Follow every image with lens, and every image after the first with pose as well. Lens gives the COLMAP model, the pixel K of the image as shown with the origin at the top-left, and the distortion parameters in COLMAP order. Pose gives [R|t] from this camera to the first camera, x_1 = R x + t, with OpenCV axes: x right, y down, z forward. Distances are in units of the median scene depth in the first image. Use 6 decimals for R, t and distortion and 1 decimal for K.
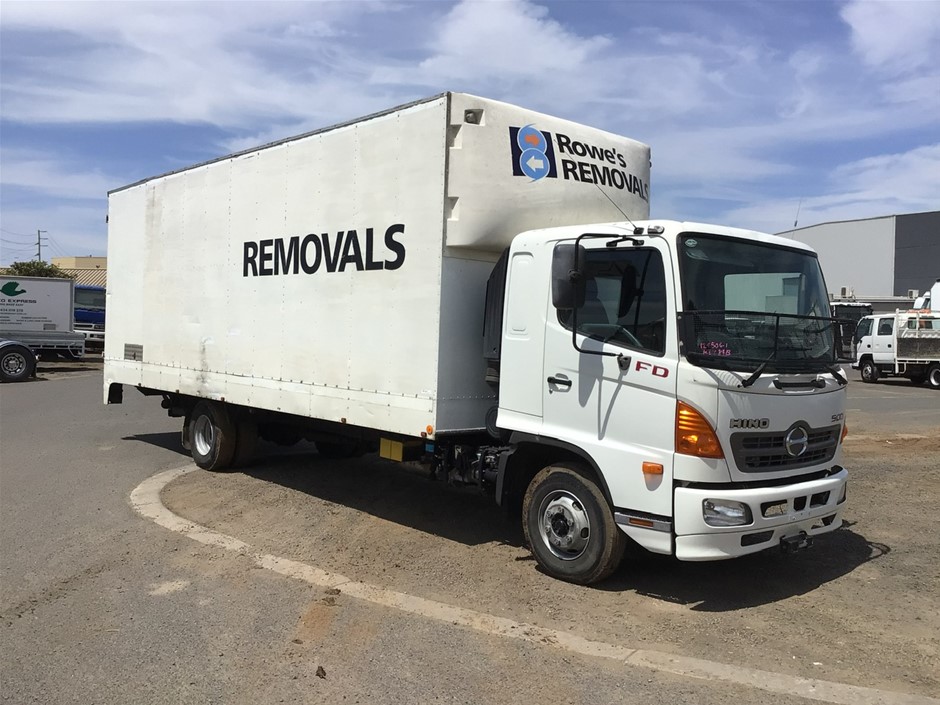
lens RADIAL K [[863.1, 0, 468.6], [0, 863.1, 337.6], [0, 0, 1]] dist [0.099747, 0.001201]
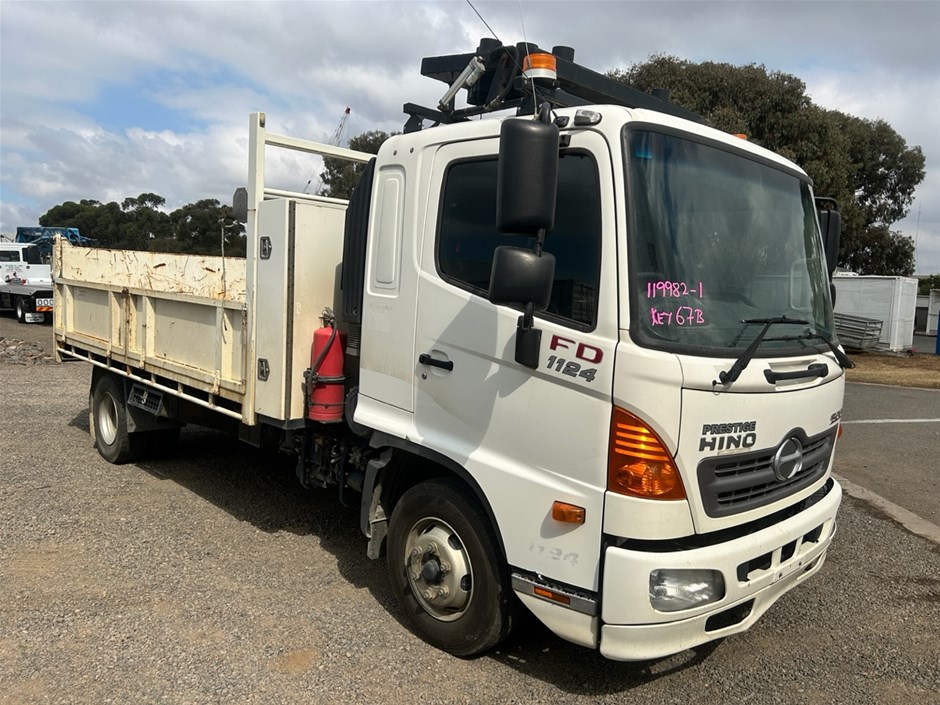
lens RADIAL K [[719.3, 0, 472.0], [0, 719.3, 343.4], [0, 0, 1]] dist [0.052816, -0.000797]
pose [[0.998720, 0.016322, 0.047885, 0.113659], [-0.020059, 0.996702, 0.078632, -0.007094], [-0.046443, -0.079492, 0.995753, 0.493181]]
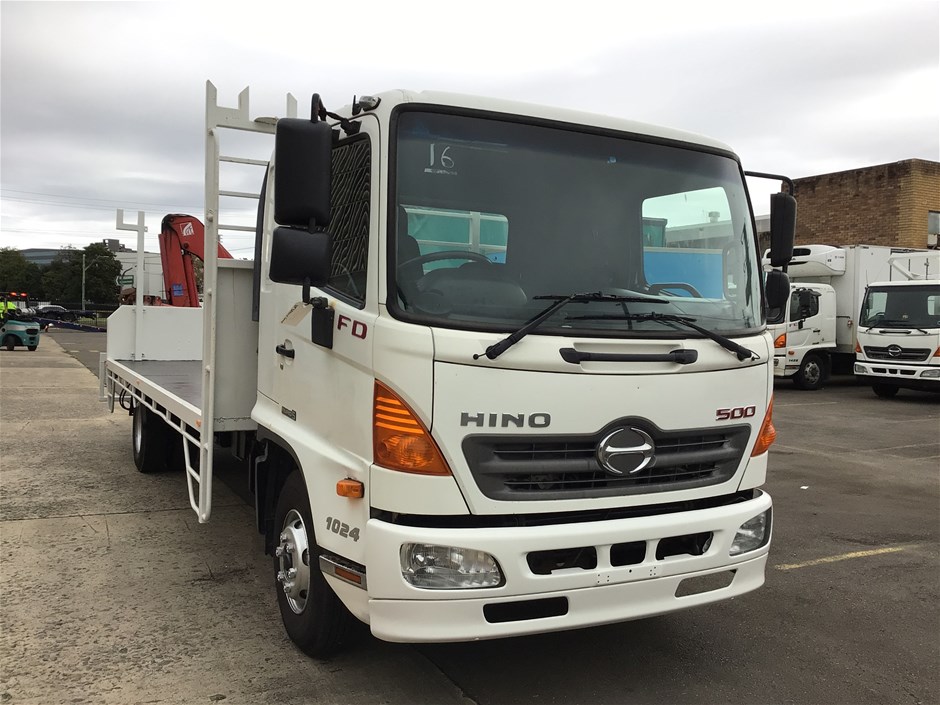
lens RADIAL K [[877.8, 0, 470.0], [0, 877.8, 352.5], [0, 0, 1]] dist [0.068324, 0.002959]
pose [[0.970600, 0.005506, -0.240635, 0.435503], [0.001217, 0.999613, 0.027780, 0.035199], [0.240695, -0.027256, 0.970218, 0.402318]]
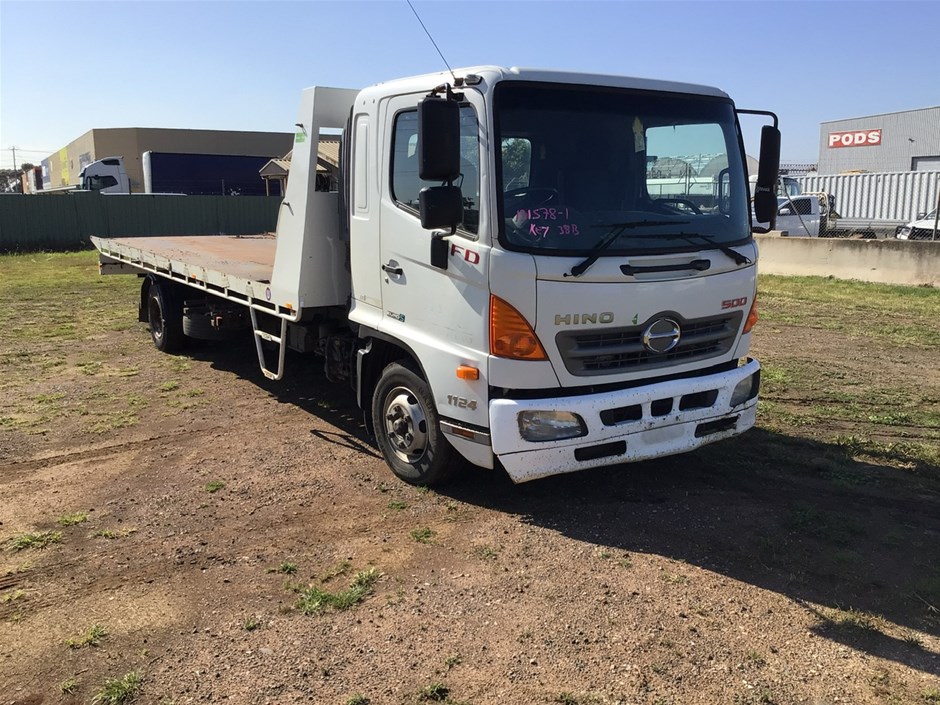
lens RADIAL K [[877.8, 0, 470.0], [0, 877.8, 352.5], [0, 0, 1]] dist [0.068324, 0.002959]
pose [[0.989381, -0.004205, -0.145286, 0.329795], [0.030063, 0.983887, 0.176244, -0.020392], [0.142204, -0.178740, 0.973566, 0.160464]]
